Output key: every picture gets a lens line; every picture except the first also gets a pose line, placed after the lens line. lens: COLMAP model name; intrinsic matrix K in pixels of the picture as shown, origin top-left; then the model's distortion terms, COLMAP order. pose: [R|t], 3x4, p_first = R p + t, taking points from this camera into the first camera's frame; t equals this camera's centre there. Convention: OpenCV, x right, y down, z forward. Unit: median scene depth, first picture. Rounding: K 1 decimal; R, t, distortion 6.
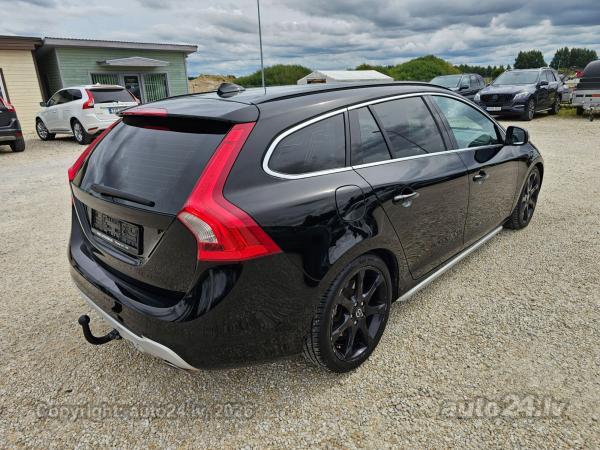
lens RADIAL K [[420.5, 0, 300.0], [0, 420.5, 225.2], [0, 0, 1]] dist [0.059860, -0.042855]
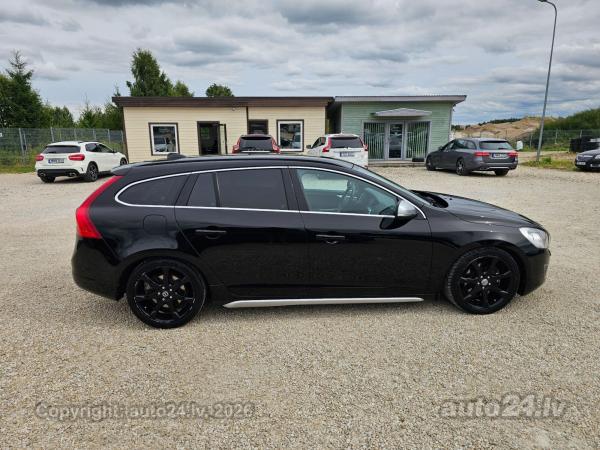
lens RADIAL K [[420.5, 0, 301.3], [0, 420.5, 224.7], [0, 0, 1]] dist [0.059860, -0.042855]
pose [[0.746428, 0.166212, -0.644375, 0.191302], [-0.222635, 0.974881, -0.006431, -0.020226], [0.627120, 0.148260, 0.764682, 0.003282]]
